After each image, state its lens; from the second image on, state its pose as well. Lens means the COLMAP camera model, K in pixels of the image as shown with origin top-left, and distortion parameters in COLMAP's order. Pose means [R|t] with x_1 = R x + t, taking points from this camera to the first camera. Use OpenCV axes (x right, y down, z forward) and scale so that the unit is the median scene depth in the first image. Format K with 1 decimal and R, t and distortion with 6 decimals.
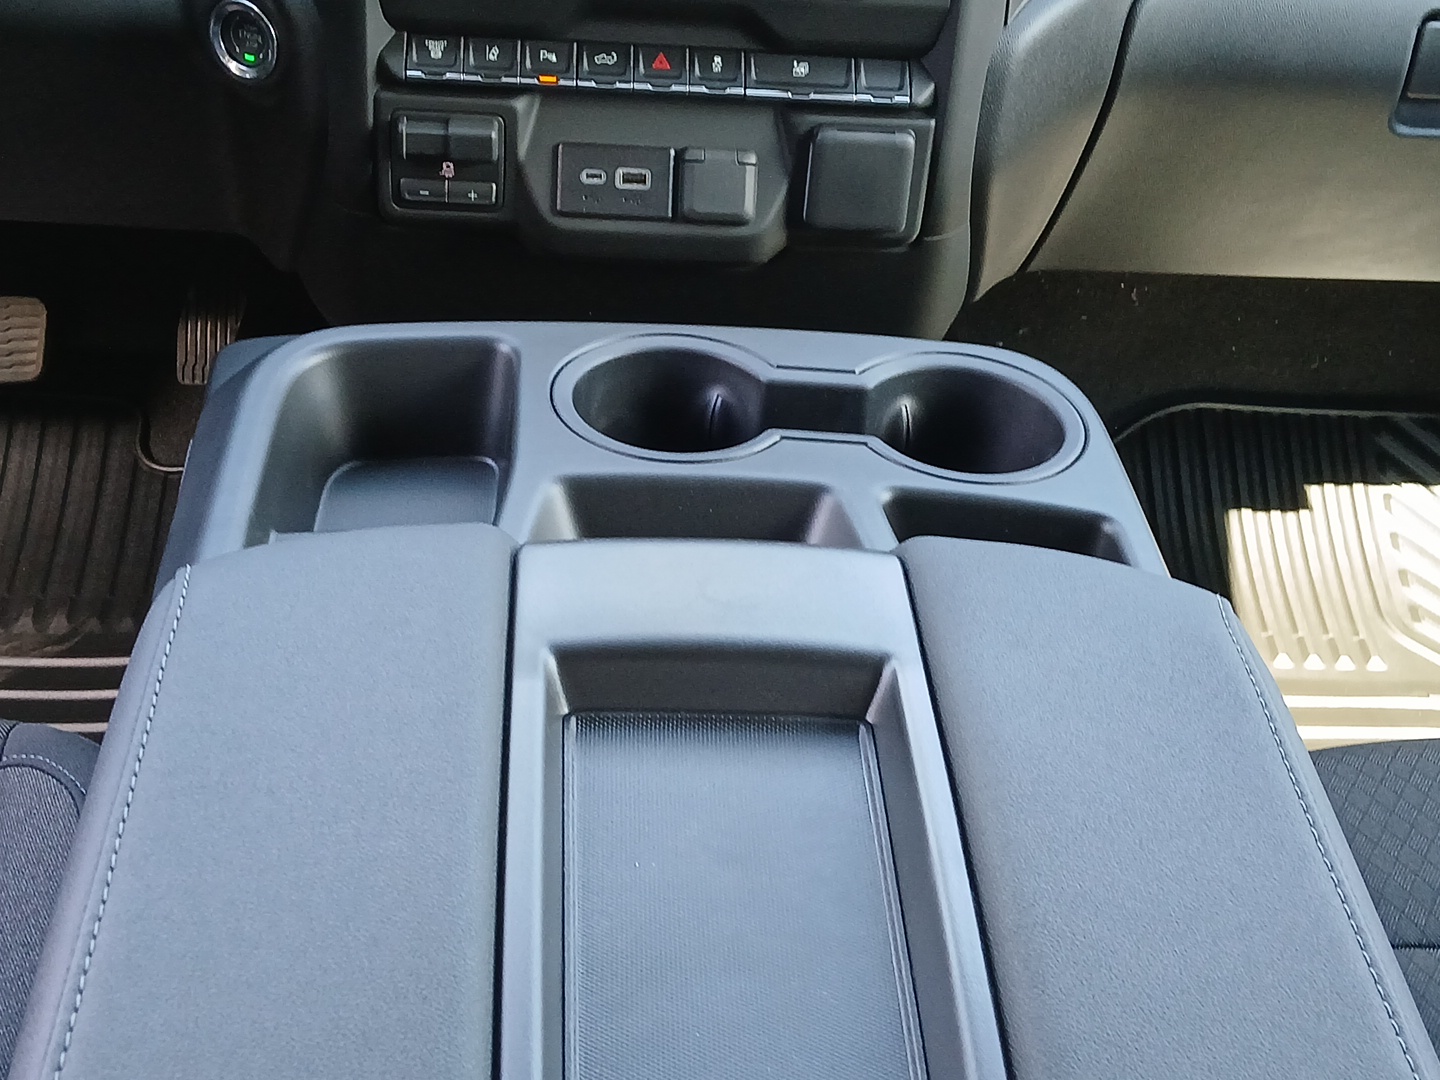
lens RADIAL K [[2175.9, 0, 727.5], [0, 2175.9, 574.6], [0, 0, 1]] dist [0.116301, 0.000000]
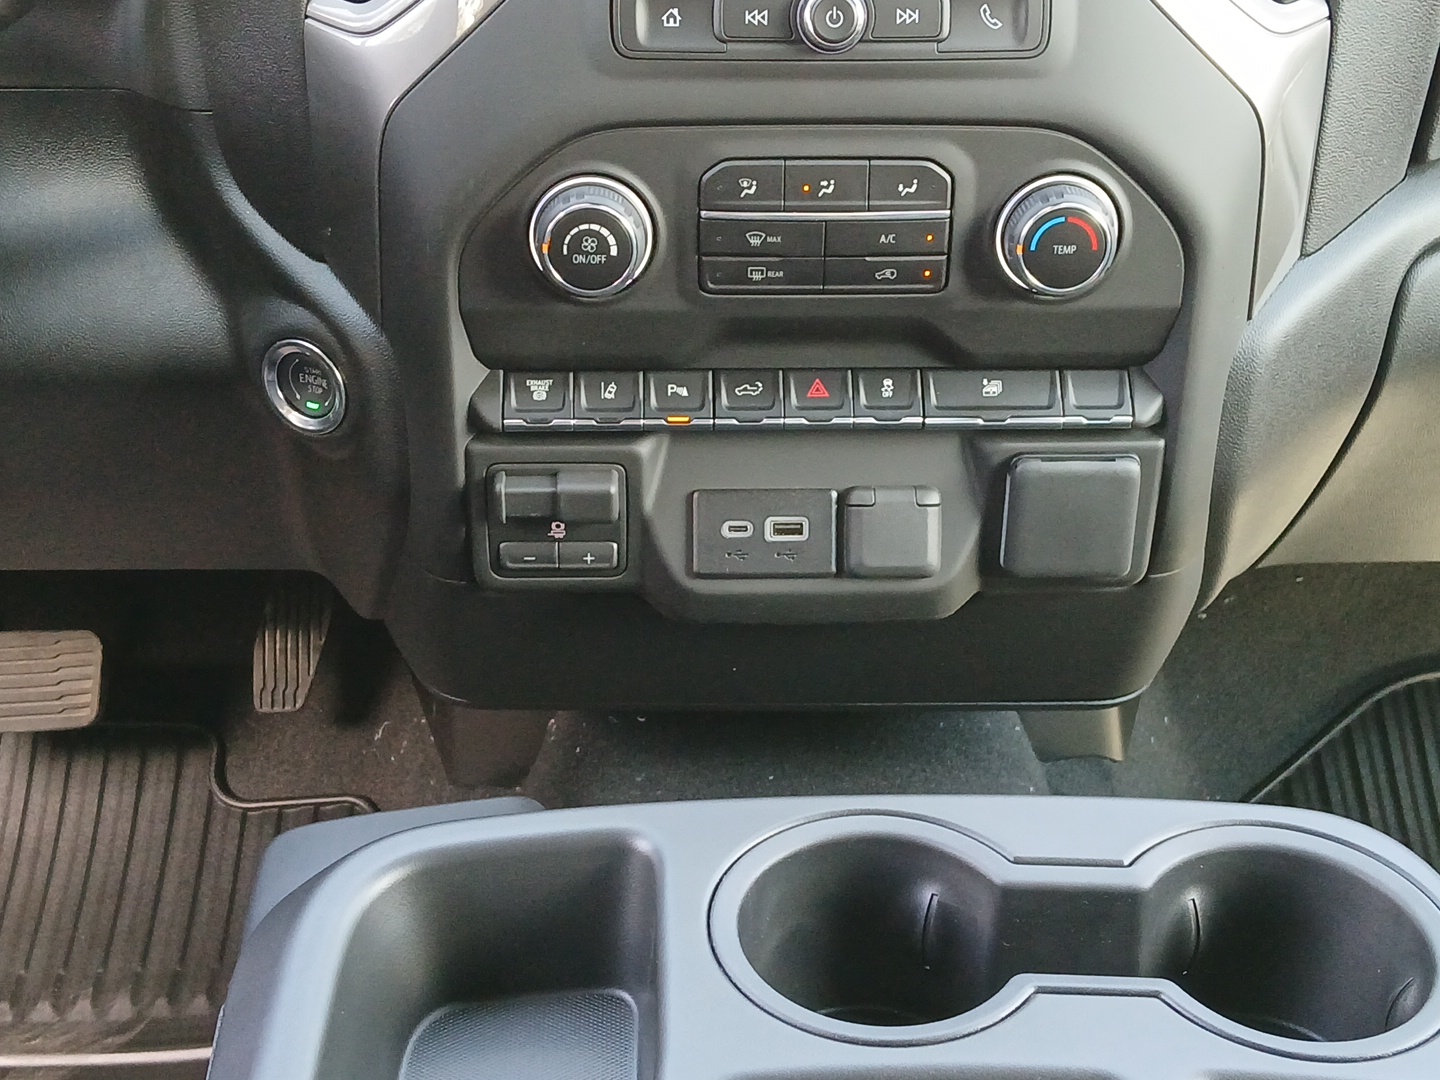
lens RADIAL K [[2175.9, 0, 725.6], [0, 2175.9, 582.7], [0, 0, 1]] dist [0.116301, 0.000000]
pose [[0.997859, -0.040338, -0.051482, -0.025439], [0.037588, 0.997871, -0.053306, -0.120714], [0.053523, 0.051257, 0.997250, 0.204025]]
